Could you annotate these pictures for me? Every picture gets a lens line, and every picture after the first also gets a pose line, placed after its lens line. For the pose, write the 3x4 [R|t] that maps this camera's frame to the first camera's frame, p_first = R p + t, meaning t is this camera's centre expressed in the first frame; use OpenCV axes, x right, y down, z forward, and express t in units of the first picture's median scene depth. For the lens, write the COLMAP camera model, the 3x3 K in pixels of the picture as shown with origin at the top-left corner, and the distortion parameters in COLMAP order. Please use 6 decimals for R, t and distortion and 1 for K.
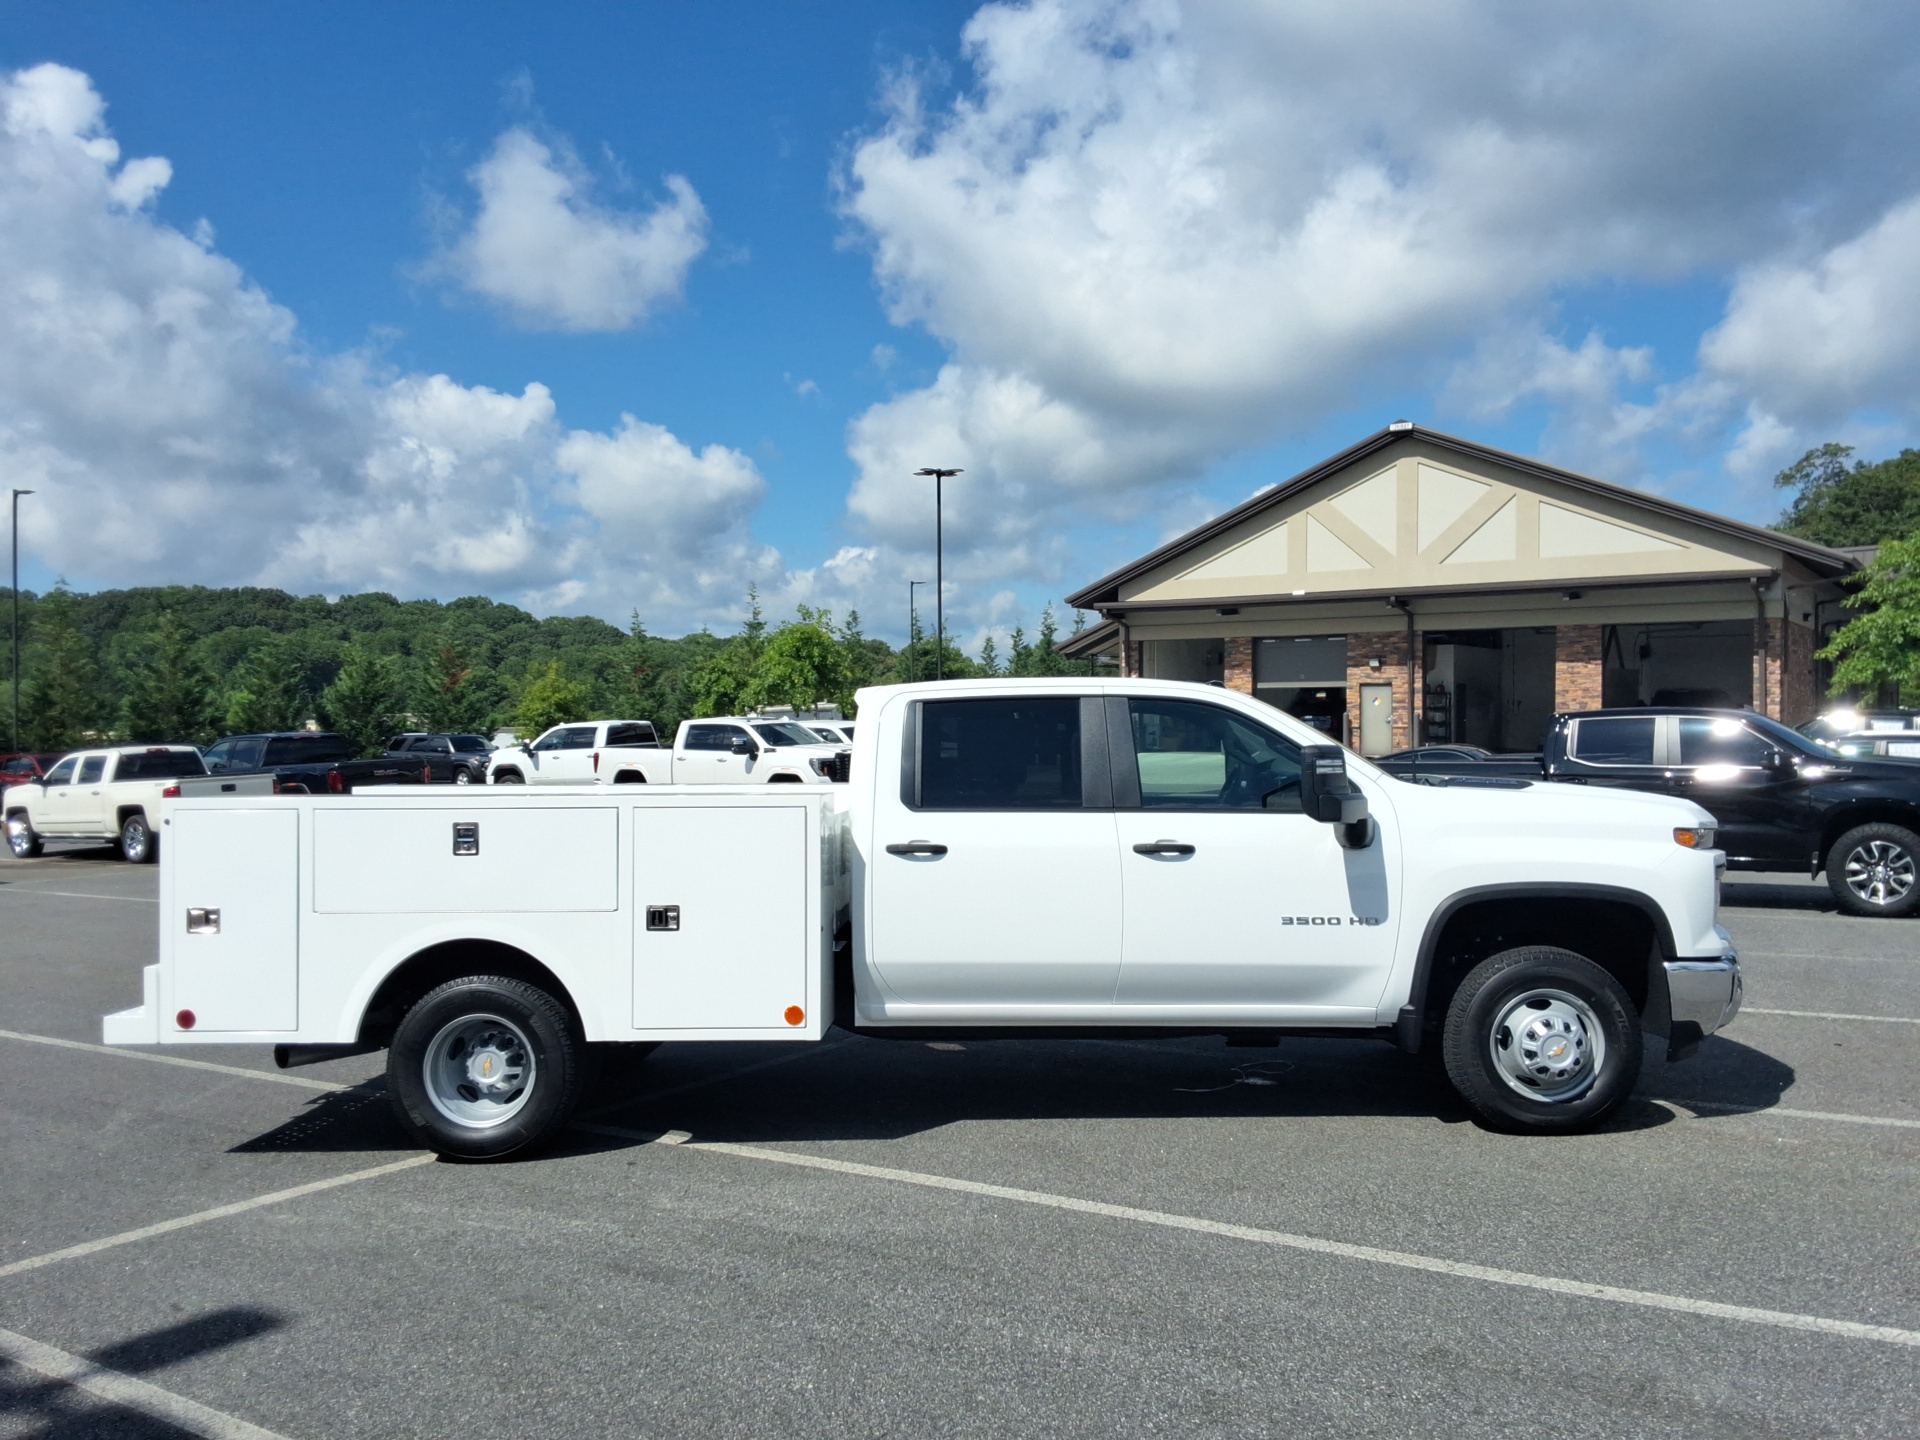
lens RADIAL K [[1535.7, 0, 969.2], [0, 1535.7, 727.9], [0, 0, 1]] dist [0.143014, -0.248529]
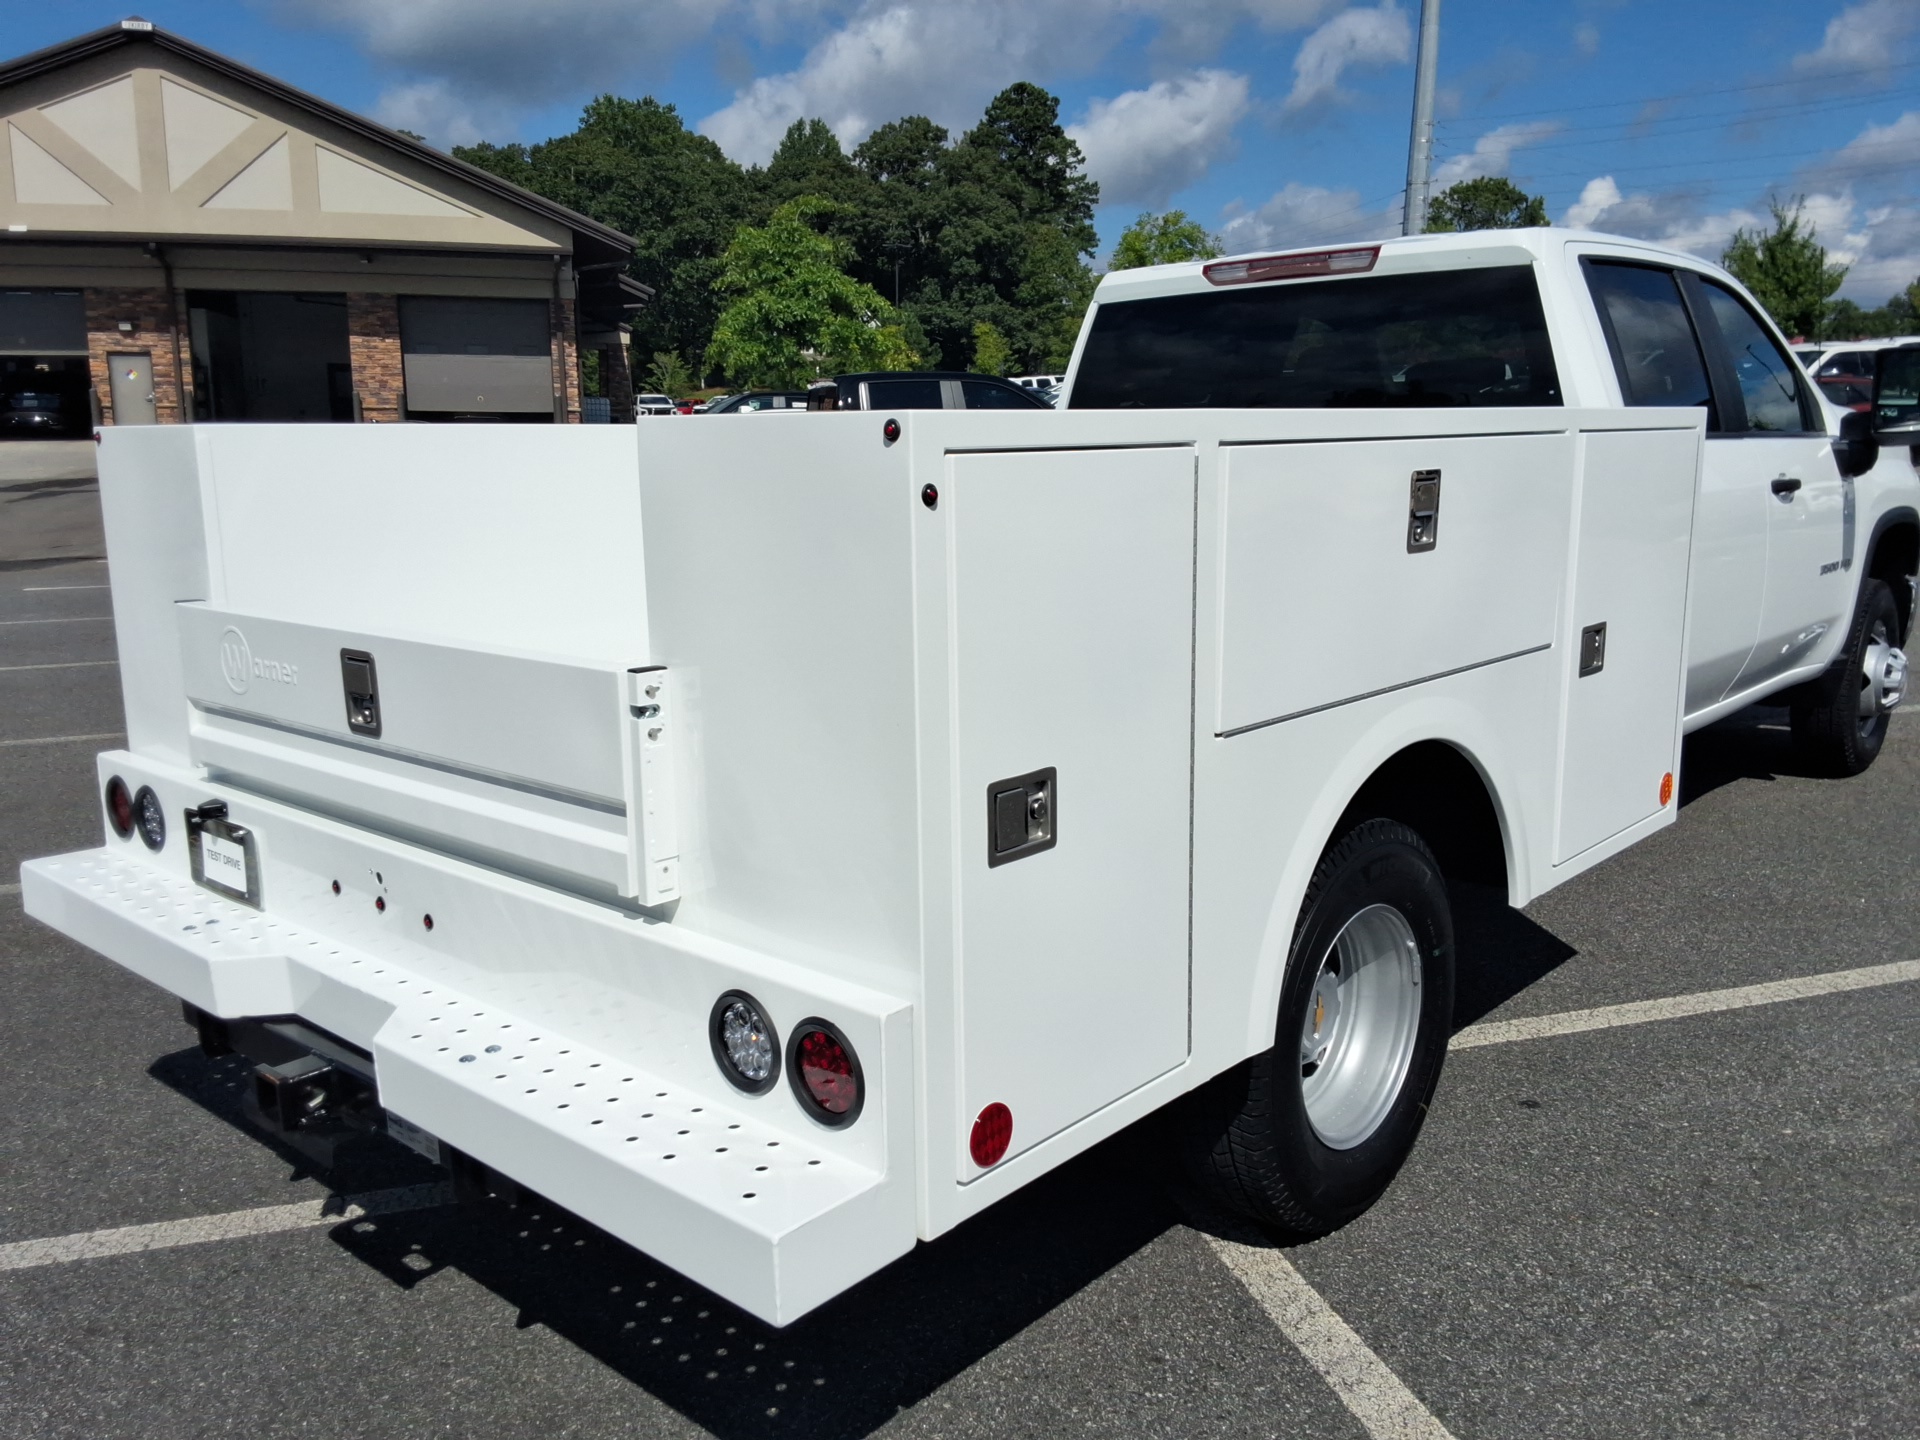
lens RADIAL K [[1535.7, 0, 969.2], [0, 1535.7, 727.9], [0, 0, 1]] dist [0.143014, -0.248529]
pose [[0.642925, -0.147056, 0.751679, -0.104614], [-0.000295, 0.981348, 0.192240, 0.007022], [-0.765929, -0.123817, 0.630890, 0.119394]]
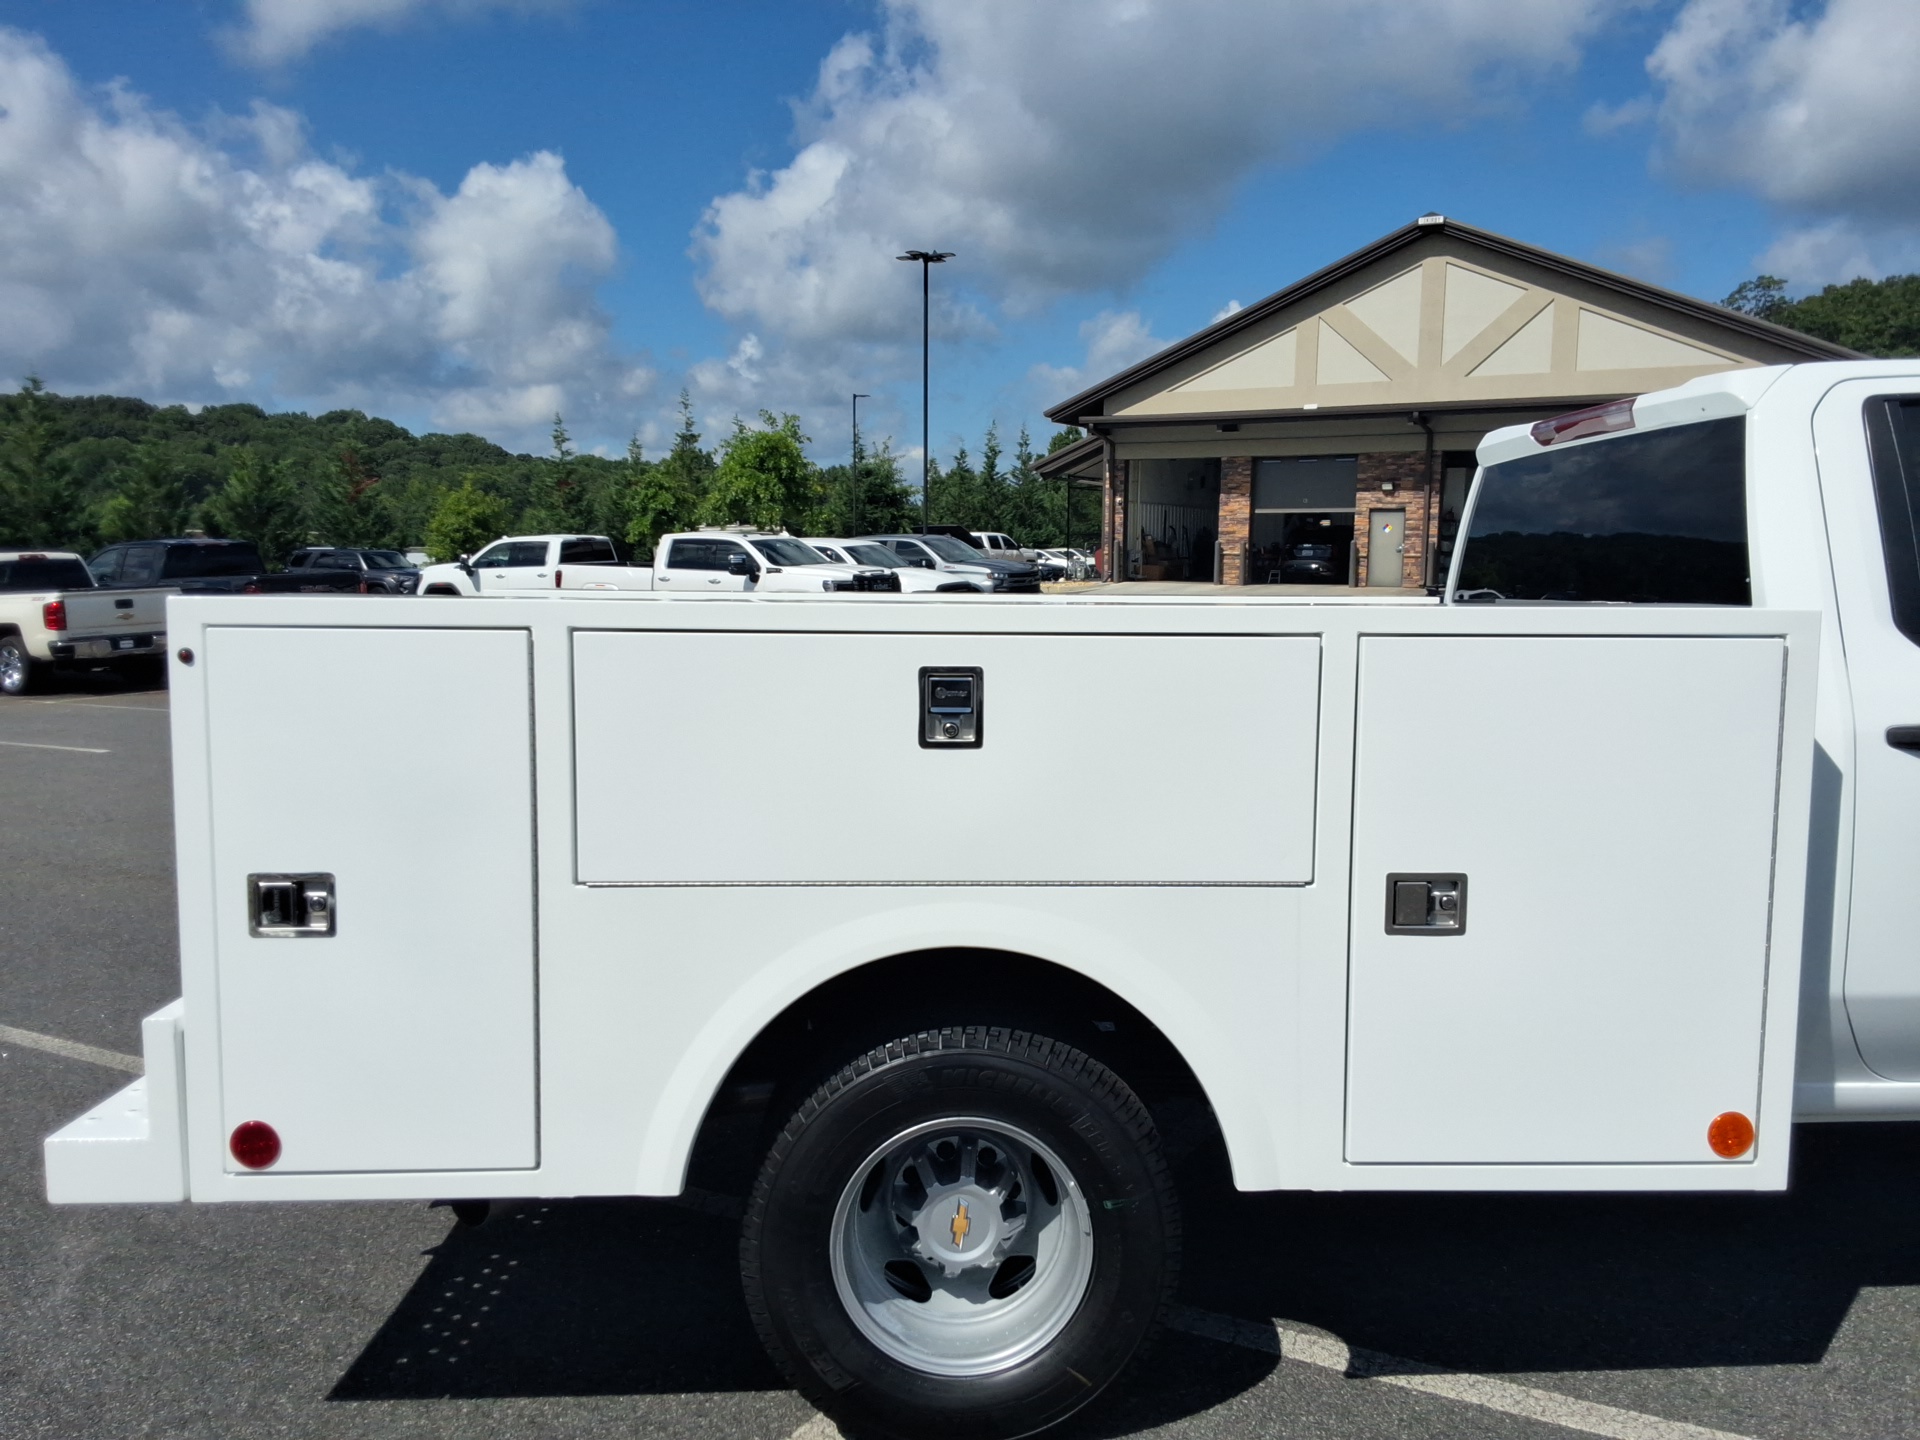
lens RADIAL K [[1535.7, 0, 969.2], [0, 1535.7, 727.9], [0, 0, 1]] dist [0.143014, -0.248529]
pose [[0.997623, 0.005928, 0.068658, -0.050350], [-0.013327, 0.994081, 0.107818, 0.004803], [-0.067613, -0.108477, 0.991797, 0.087183]]
